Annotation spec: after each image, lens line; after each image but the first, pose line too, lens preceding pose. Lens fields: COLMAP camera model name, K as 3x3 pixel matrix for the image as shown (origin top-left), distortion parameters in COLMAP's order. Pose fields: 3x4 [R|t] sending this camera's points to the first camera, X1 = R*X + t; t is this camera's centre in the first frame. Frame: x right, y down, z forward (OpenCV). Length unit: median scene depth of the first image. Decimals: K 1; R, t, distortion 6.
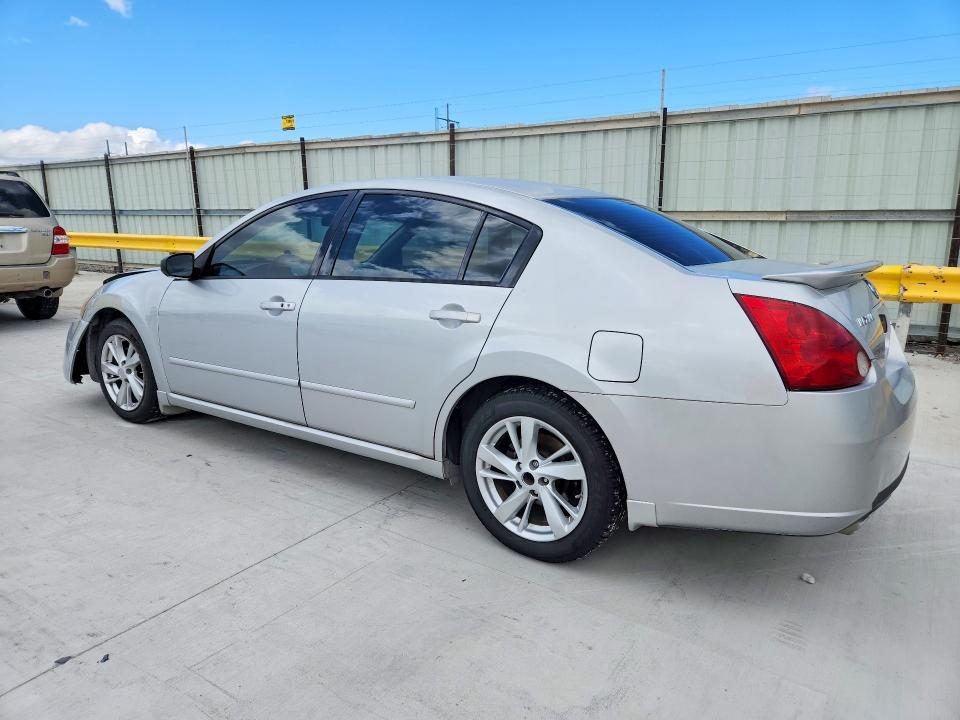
lens RADIAL K [[668.7, 0, 466.2], [0, 668.7, 357.2], [0, 0, 1]] dist [0.014525, 0.004555]
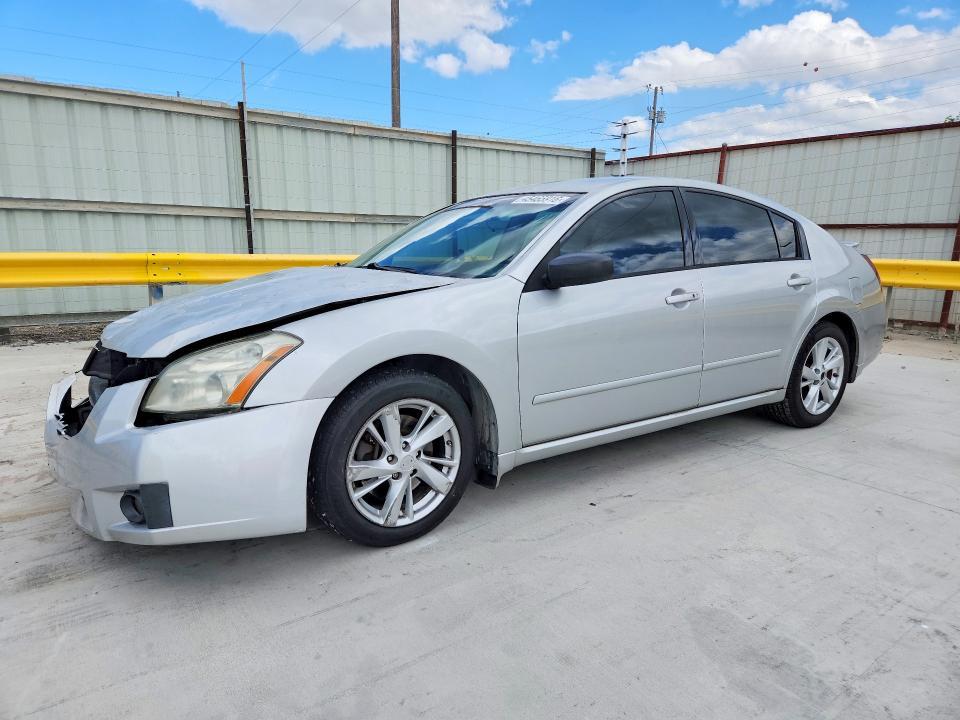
lens RADIAL K [[633.1, 0, 480.0], [0, 633.1, 360.0], [0, 0, 1]] dist [0.103993, -0.001769]
pose [[0.350106, -0.197163, 0.915725, -0.840060], [0.173688, 0.974309, 0.143371, -0.126863], [-0.920466, 0.108856, 0.375356, 0.571547]]
